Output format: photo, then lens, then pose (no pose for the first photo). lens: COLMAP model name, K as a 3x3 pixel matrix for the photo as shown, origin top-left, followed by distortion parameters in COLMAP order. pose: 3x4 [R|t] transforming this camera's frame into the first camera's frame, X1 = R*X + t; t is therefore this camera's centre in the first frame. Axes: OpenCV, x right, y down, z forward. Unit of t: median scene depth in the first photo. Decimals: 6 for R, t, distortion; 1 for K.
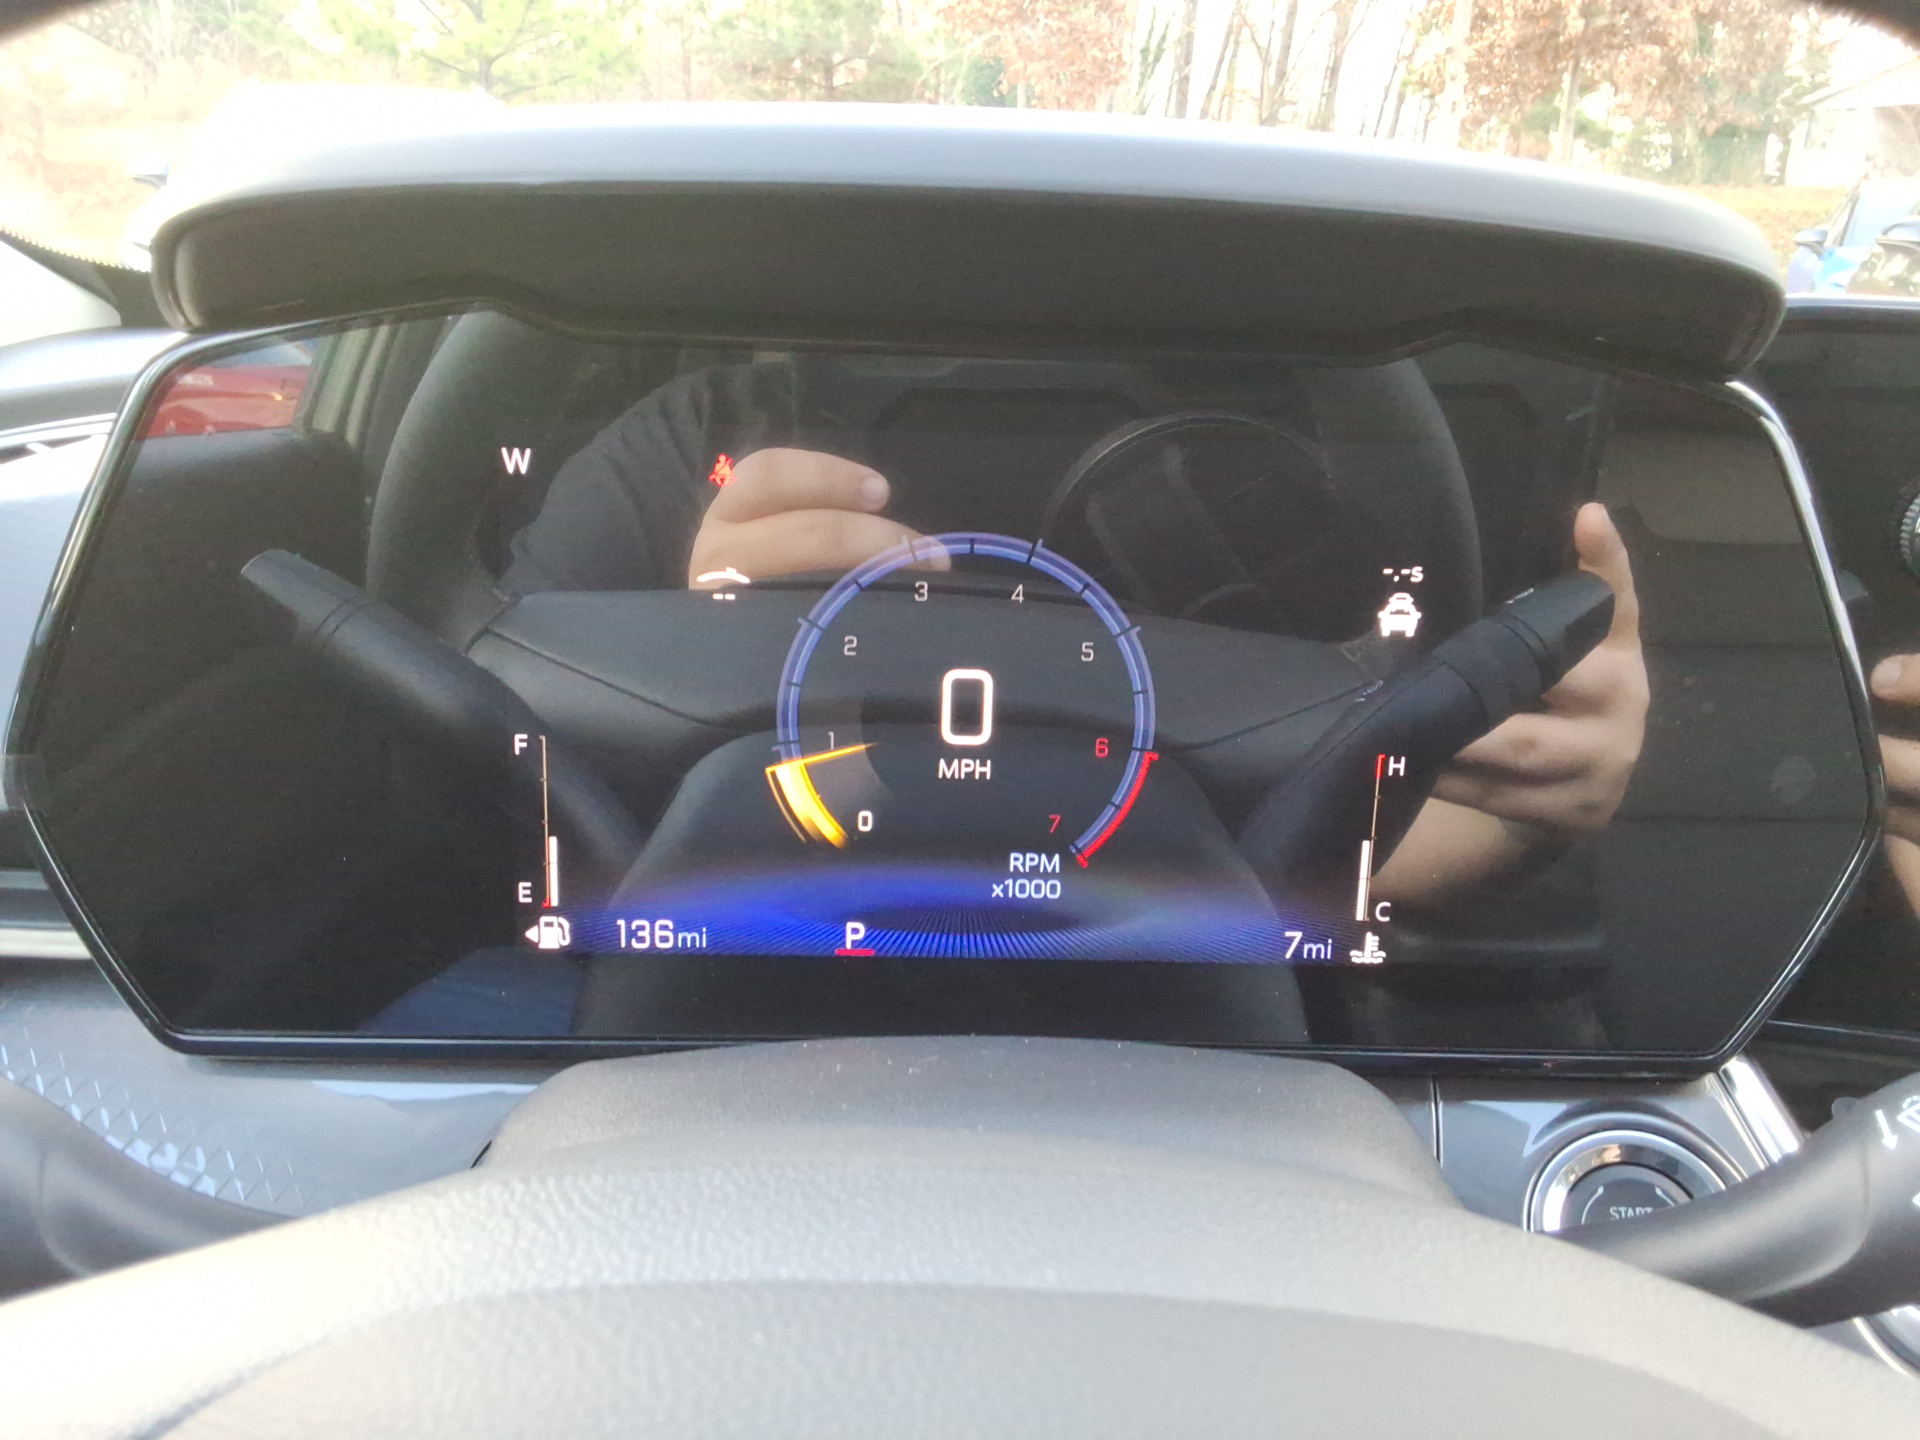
lens RADIAL K [[1544.2, 0, 980.4], [0, 1544.2, 702.7], [0, 0, 1]] dist [0.102746, -0.161399]
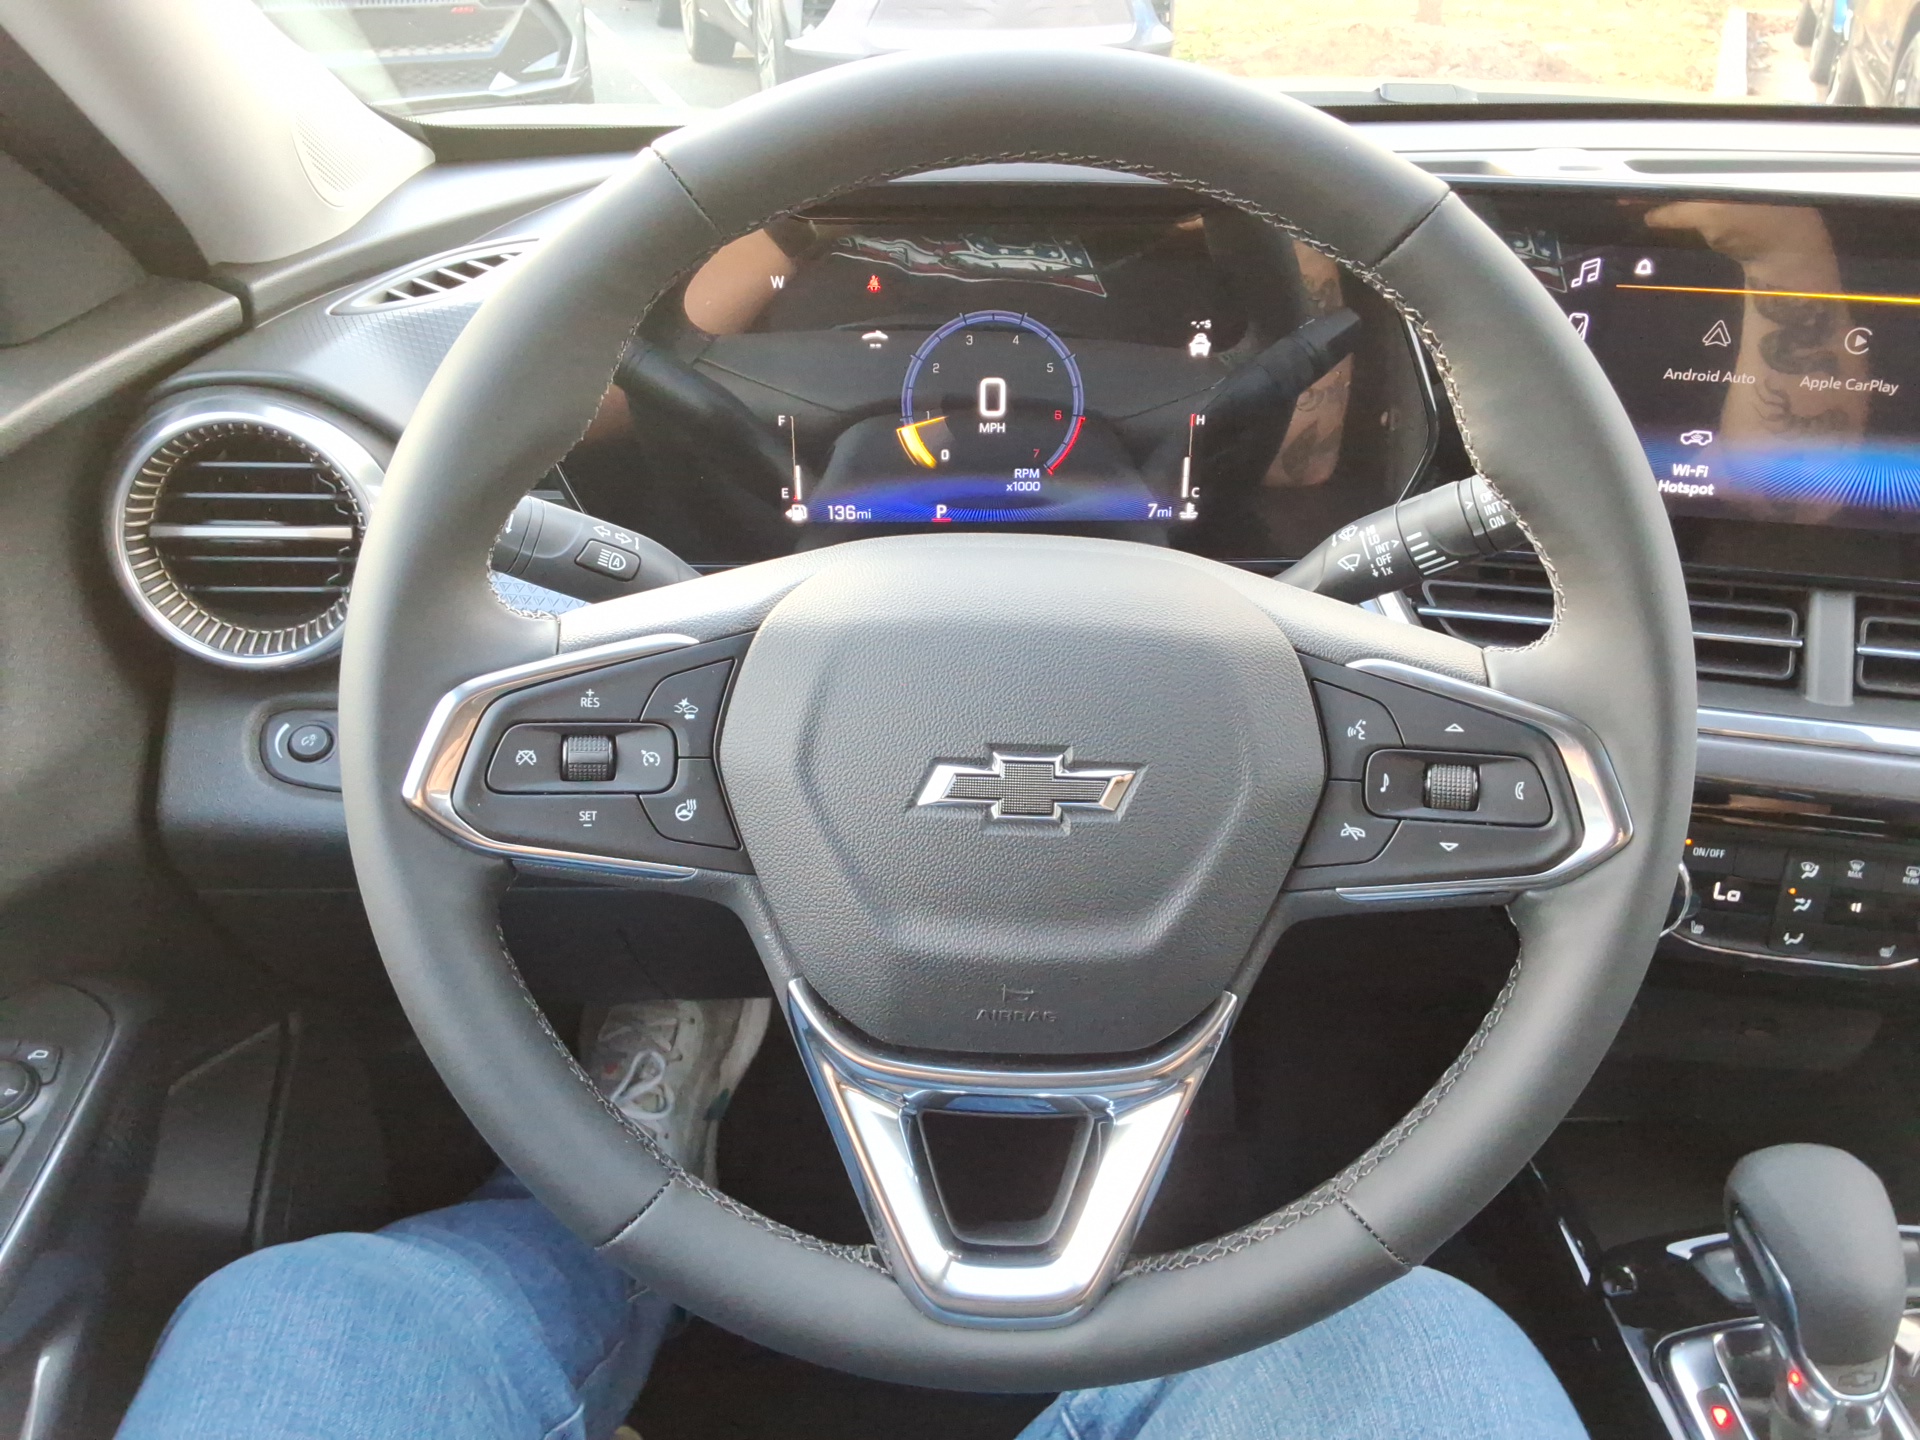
lens RADIAL K [[1544.2, 0, 982.8], [0, 1544.2, 713.3], [0, 0, 1]] dist [0.102746, -0.161399]
pose [[0.999583, -0.028277, -0.005865, -0.021001], [0.028877, 0.980674, 0.193505, 0.015582], [0.000280, -0.193593, 0.981082, -1.098049]]
